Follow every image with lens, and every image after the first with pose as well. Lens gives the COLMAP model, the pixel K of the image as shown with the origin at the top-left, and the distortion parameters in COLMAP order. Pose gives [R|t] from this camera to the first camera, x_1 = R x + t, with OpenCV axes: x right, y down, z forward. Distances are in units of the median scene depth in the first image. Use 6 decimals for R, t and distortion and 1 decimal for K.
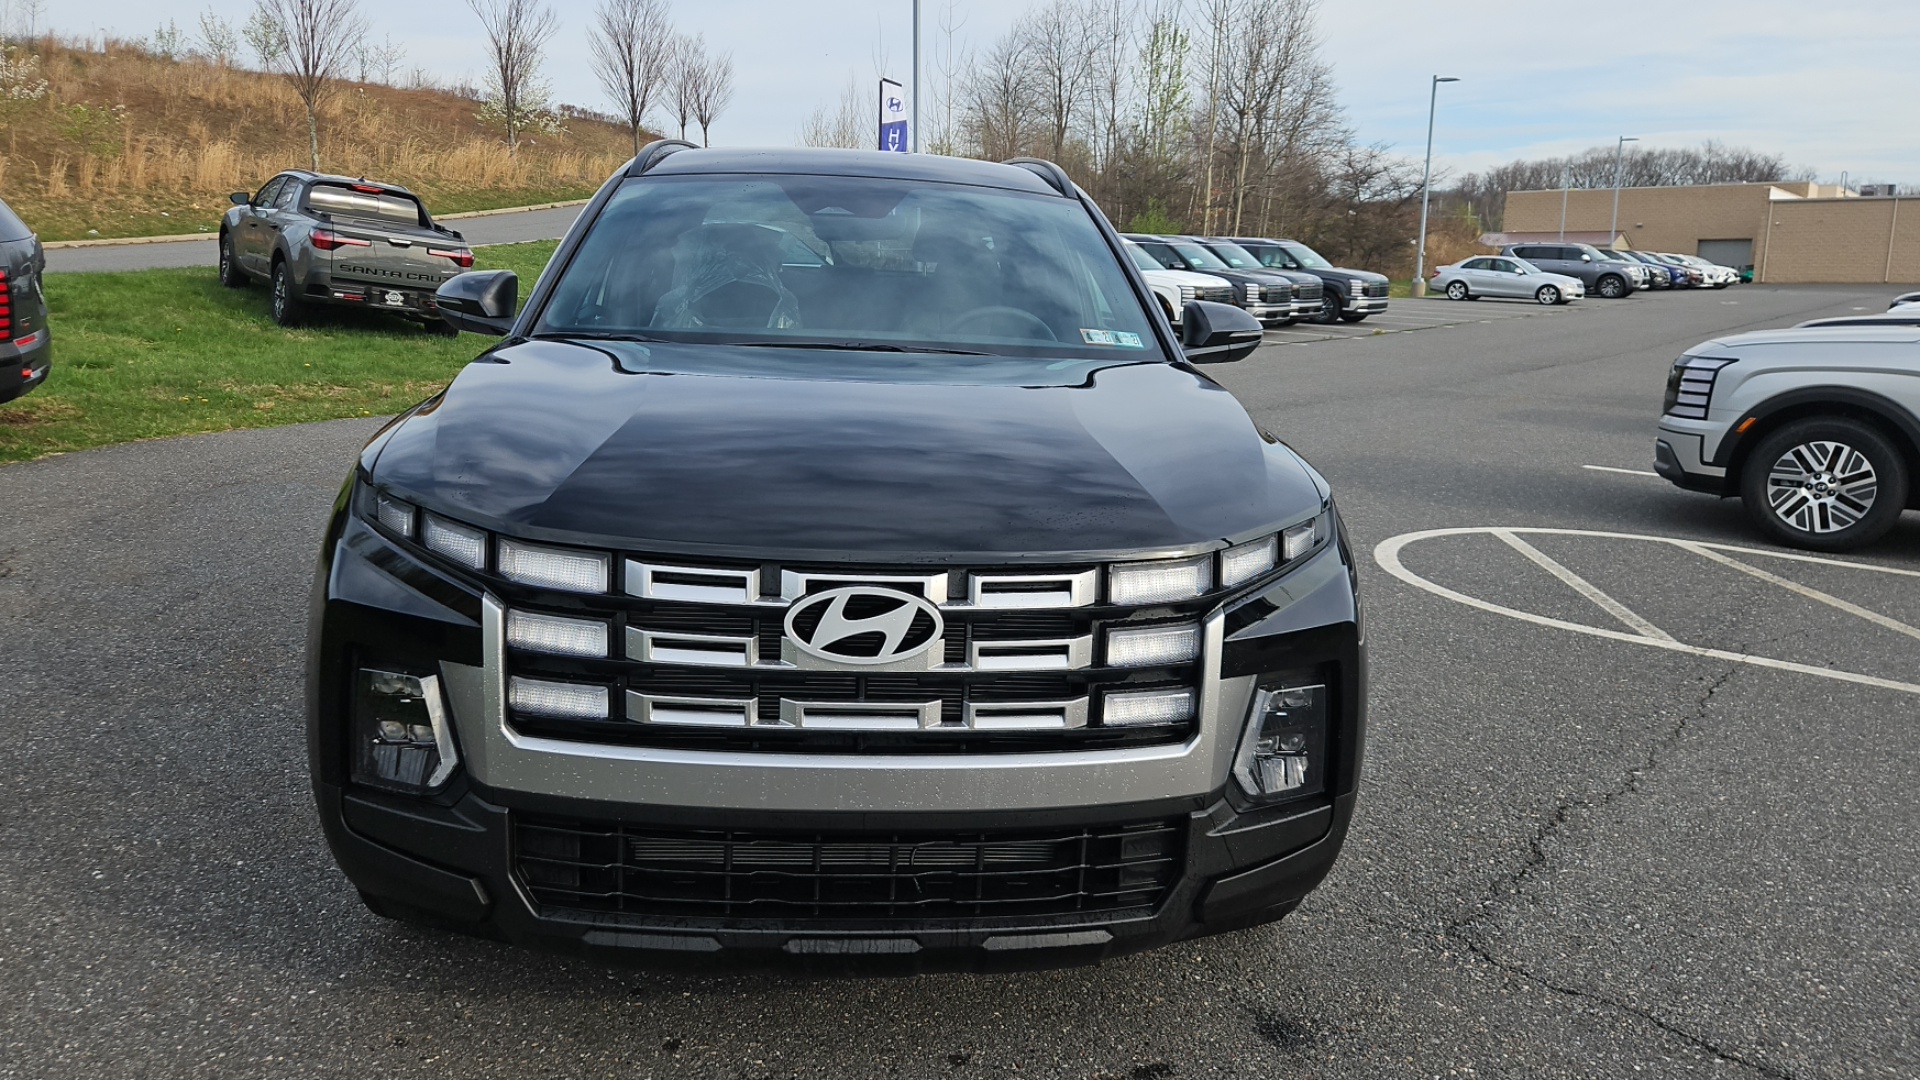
lens RADIAL K [[1386.7, 0, 948.5], [0, 1386.7, 541.1], [0, 0, 1]] dist [0.078250, -0.060997]
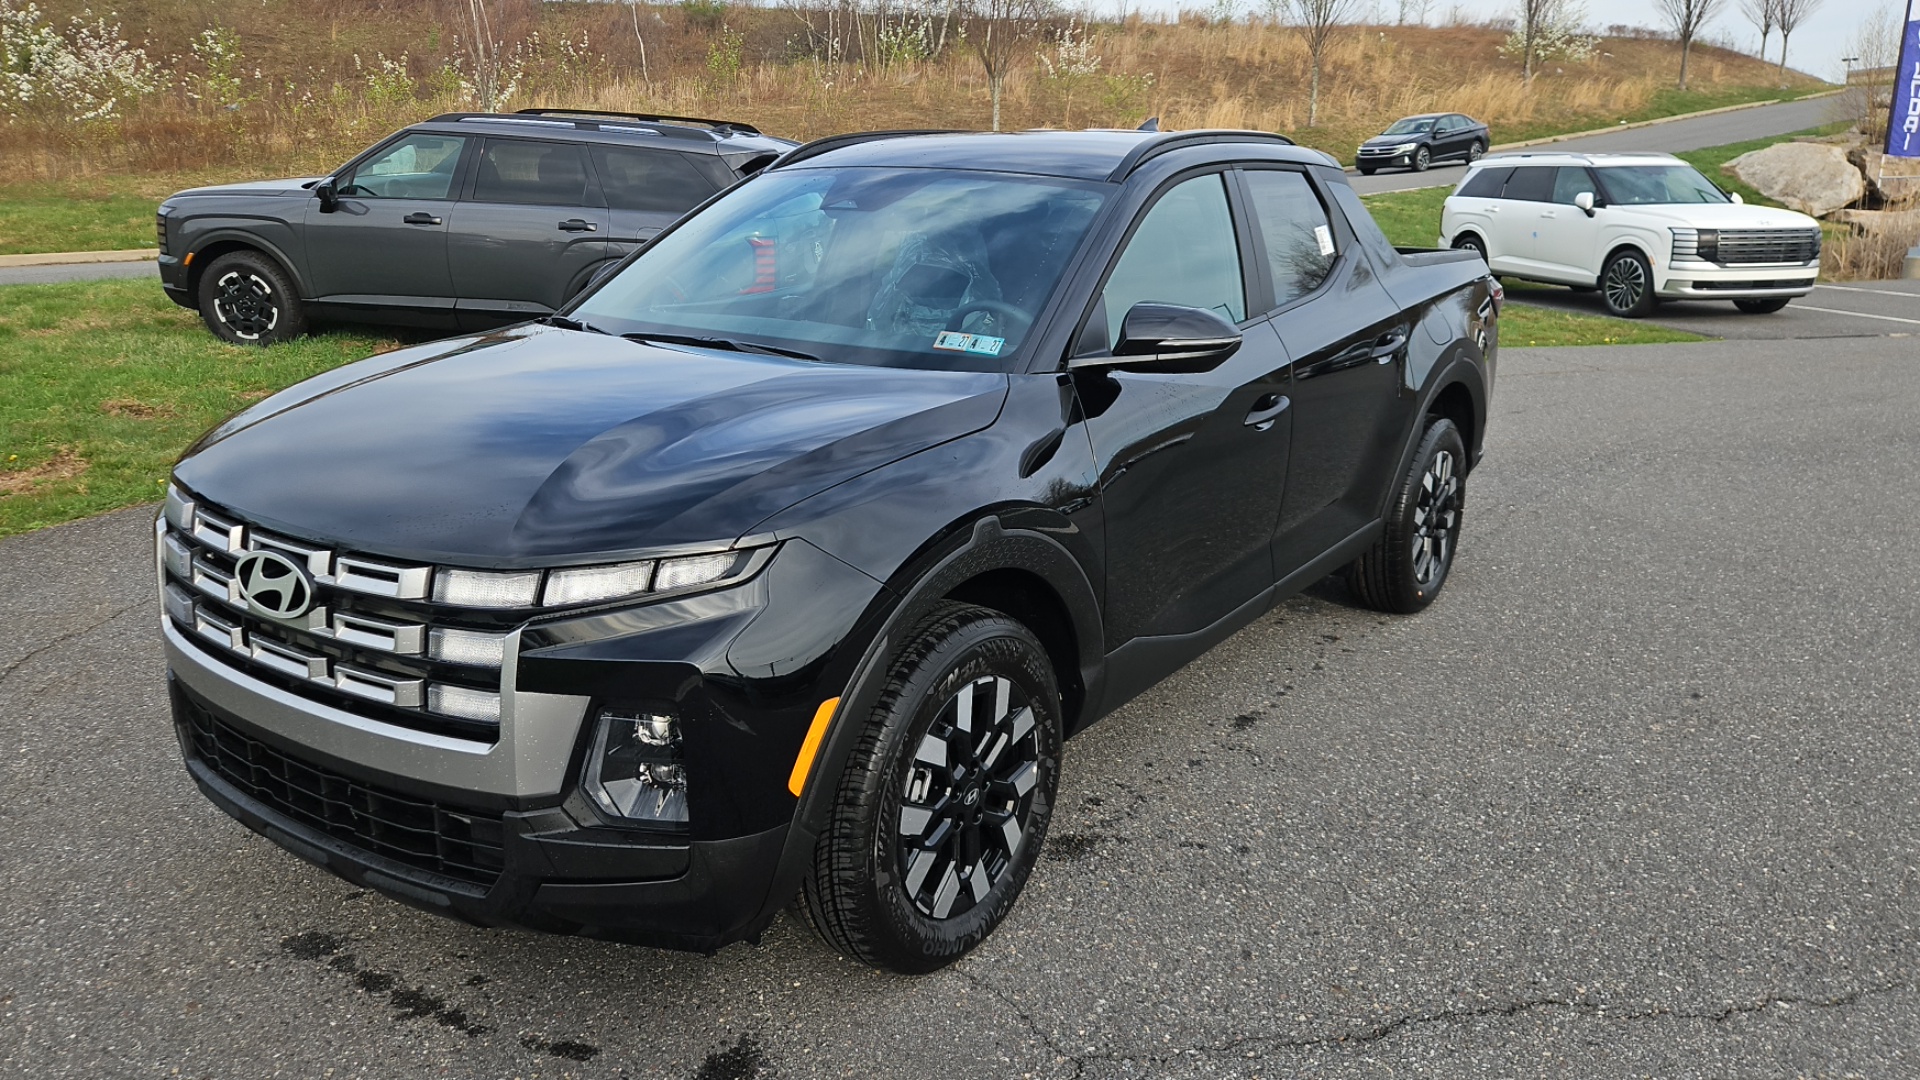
lens RADIAL K [[1386.7, 0, 948.5], [0, 1386.7, 541.1], [0, 0, 1]] dist [0.078250, -0.060997]
pose [[0.775181, 0.137685, -0.616552, 0.792831], [-0.112110, 0.990452, 0.080228, -0.096936], [0.621711, 0.006930, 0.783216, 0.282997]]
